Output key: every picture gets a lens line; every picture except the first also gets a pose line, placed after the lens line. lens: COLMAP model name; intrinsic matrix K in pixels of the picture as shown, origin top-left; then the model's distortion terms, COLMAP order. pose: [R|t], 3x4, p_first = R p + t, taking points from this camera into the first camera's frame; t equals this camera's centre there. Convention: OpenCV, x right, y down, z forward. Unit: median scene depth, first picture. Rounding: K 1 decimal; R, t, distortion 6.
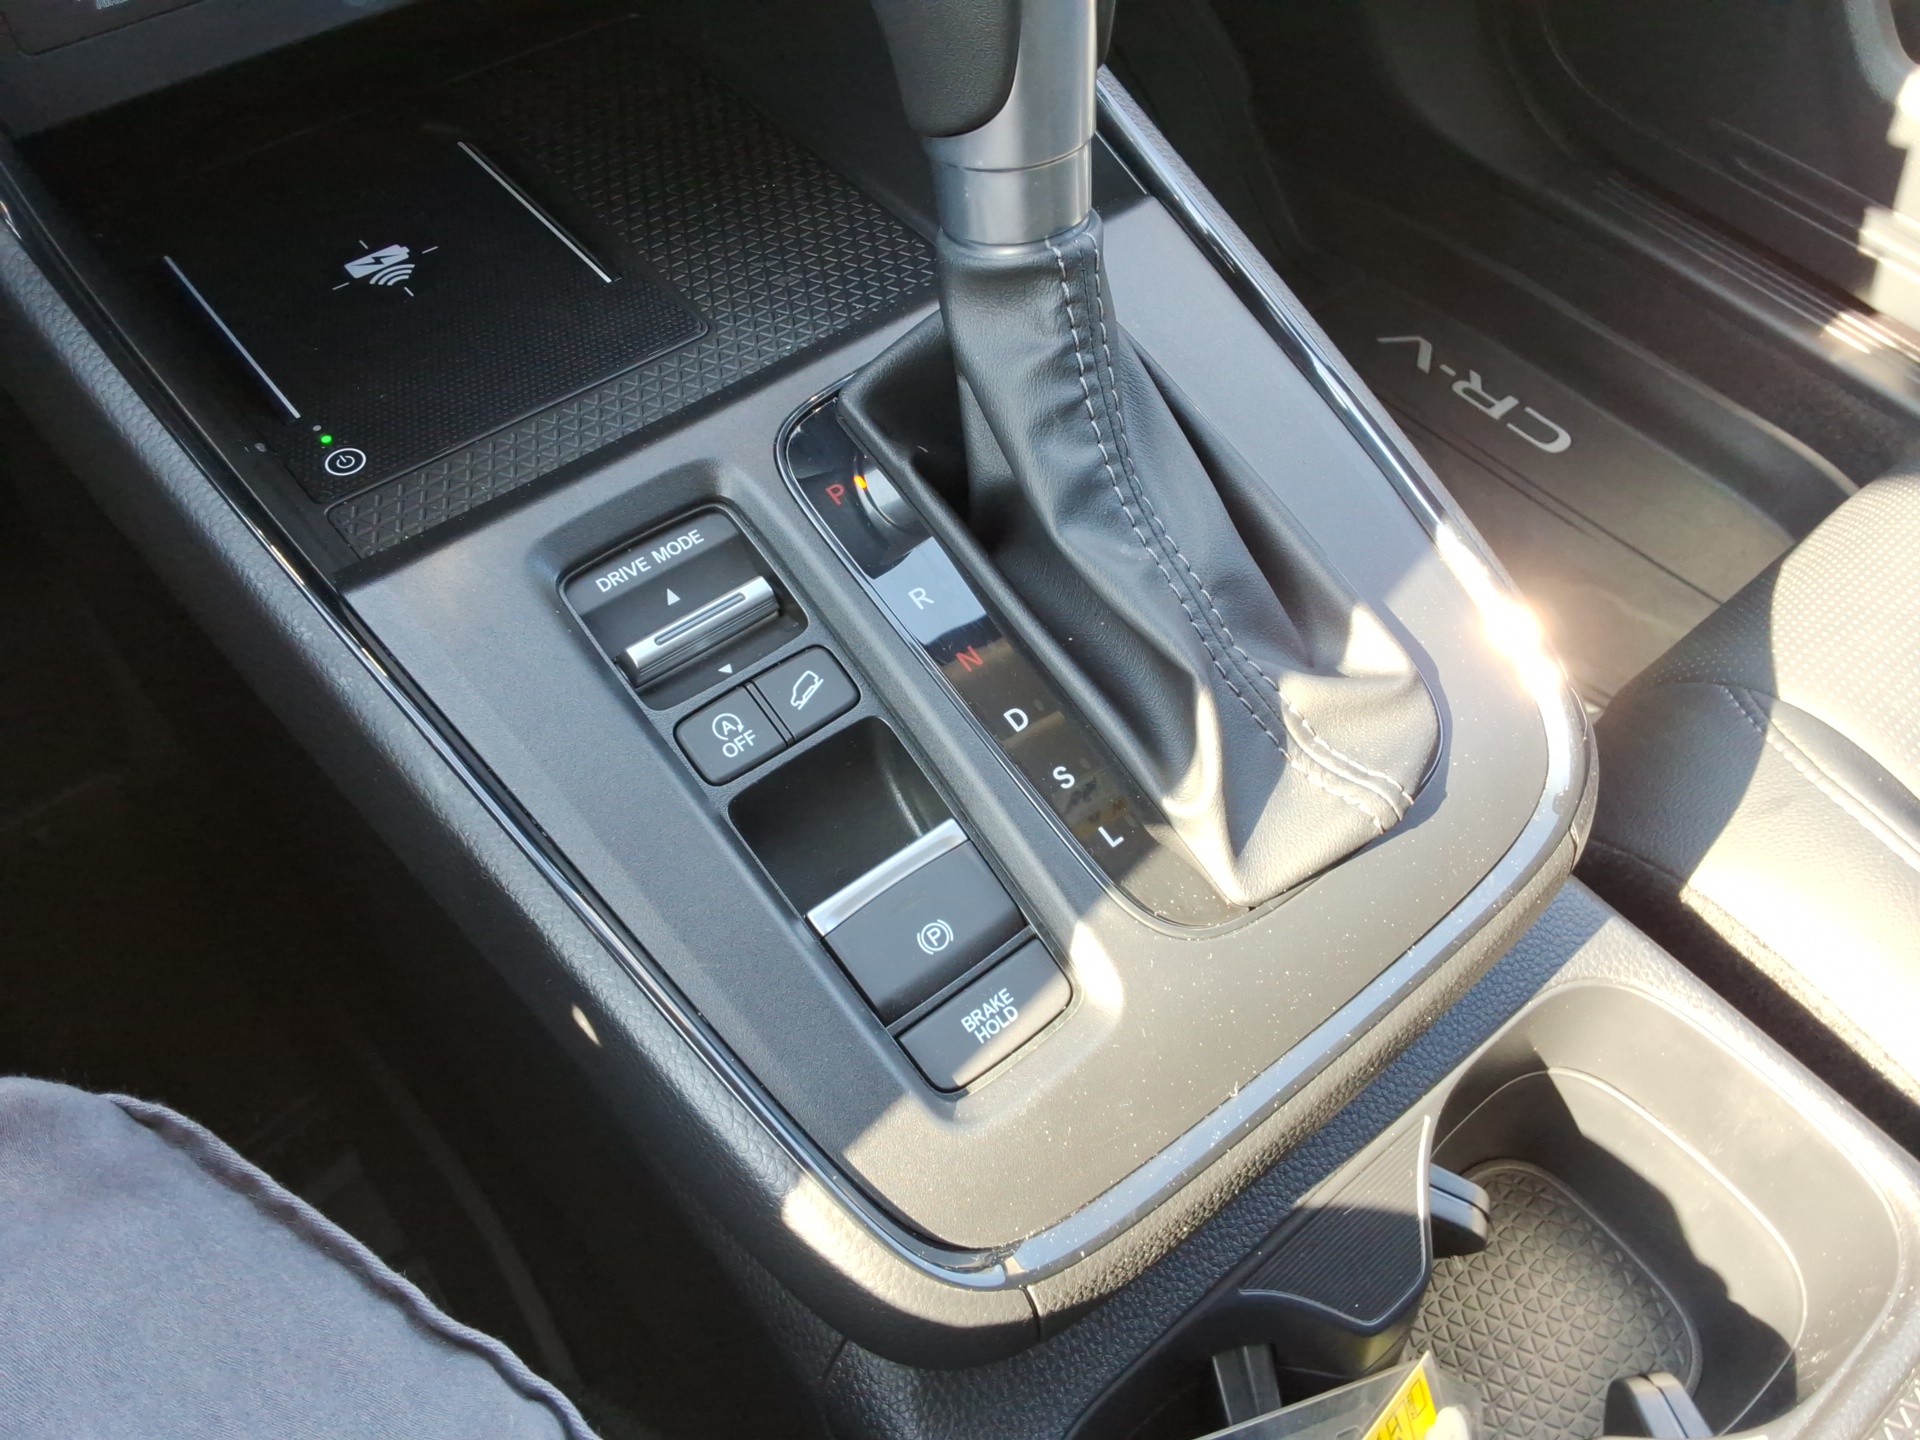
lens RADIAL K [[1538.5, 0, 975.9], [0, 1538.5, 708.2], [0, 0, 1]] dist [0.086285, -0.140771]
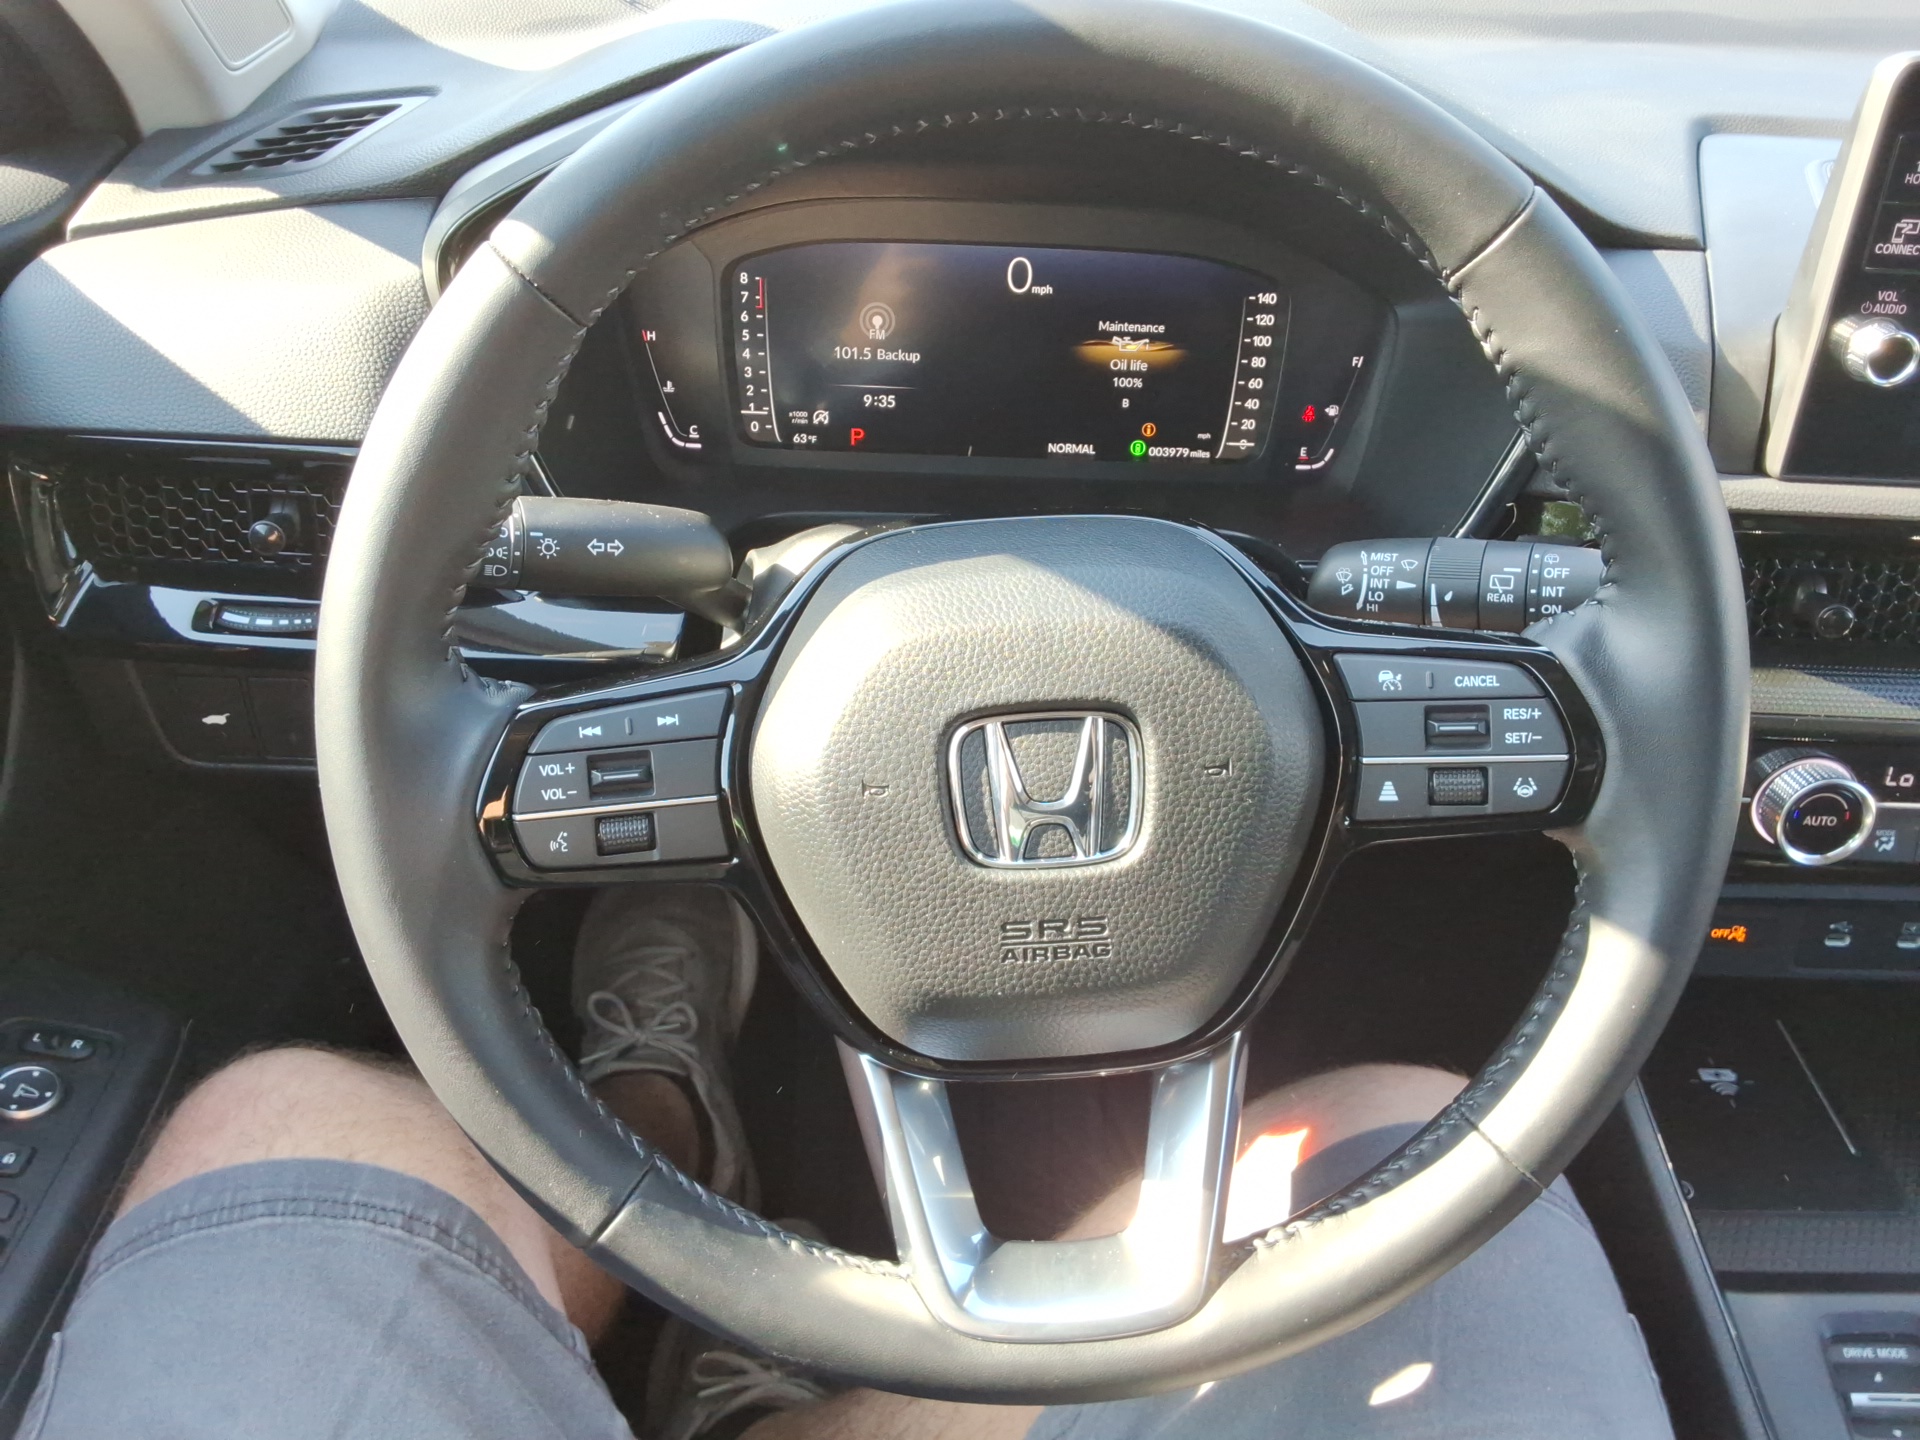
lens RADIAL K [[1532.1, 0, 971.1], [0, 1532.1, 707.9], [0, 0, 1]] dist [0.123911, -0.186846]
pose [[0.775506, 0.369339, -0.512035, -0.389332], [-0.515472, 0.838689, -0.175753, 0.140800], [0.364526, 0.400237, 0.840792, -1.254722]]
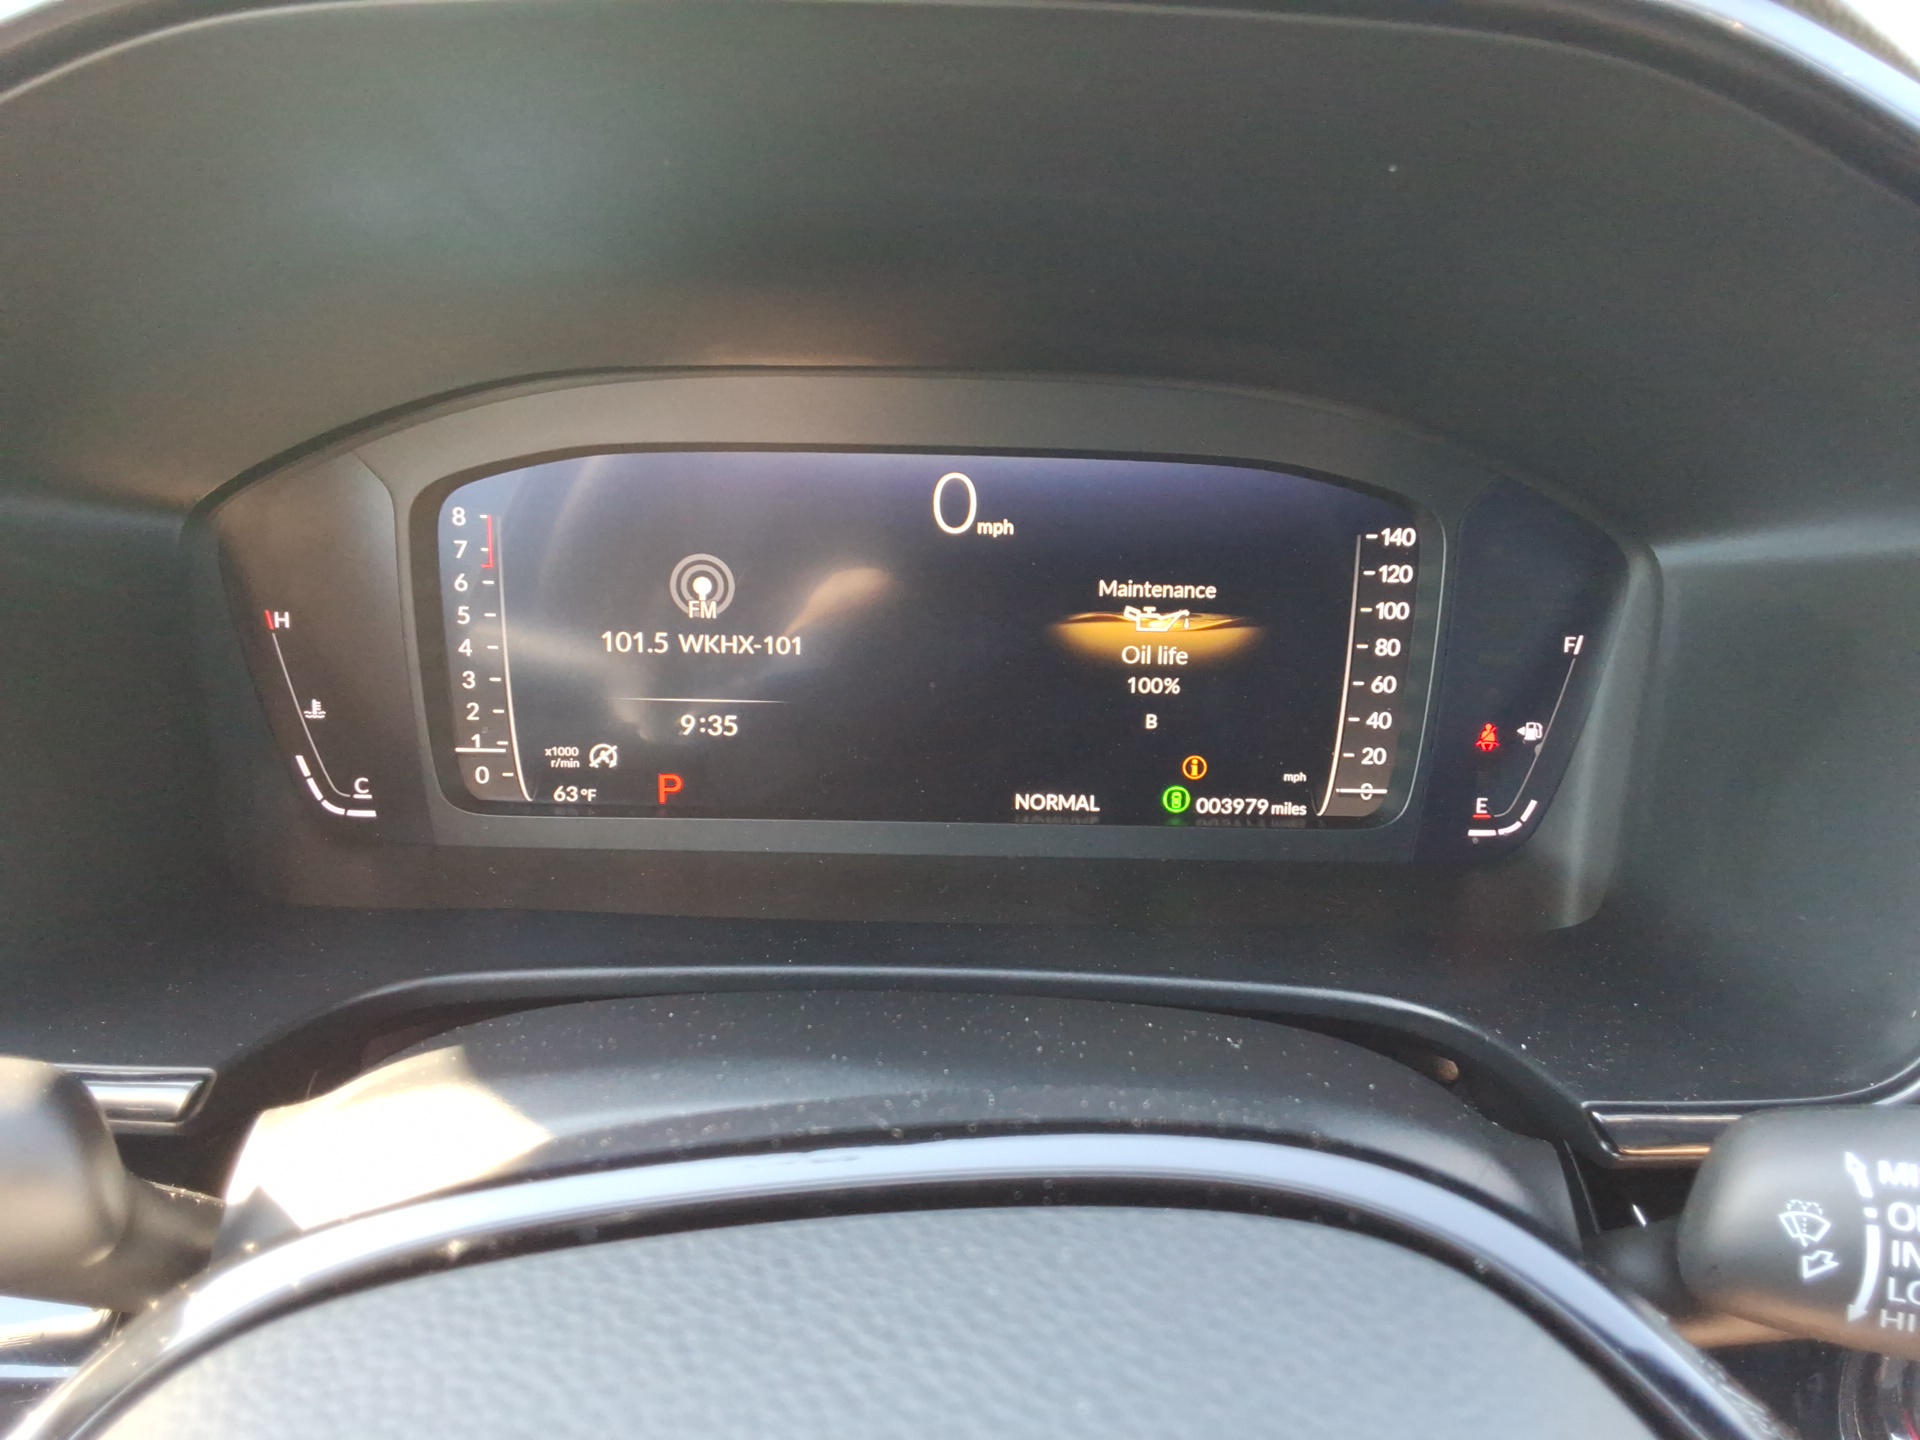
lens RADIAL K [[1505.8, 0, 970.3], [0, 1505.8, 715.9], [0, 0, 1]] dist [0.097724, -0.140926]
pose [[0.776544, 0.260291, -0.573784, -0.942900], [-0.503796, 0.803411, -0.317365, -0.284755], [0.378377, 0.535518, 0.755017, -0.442425]]
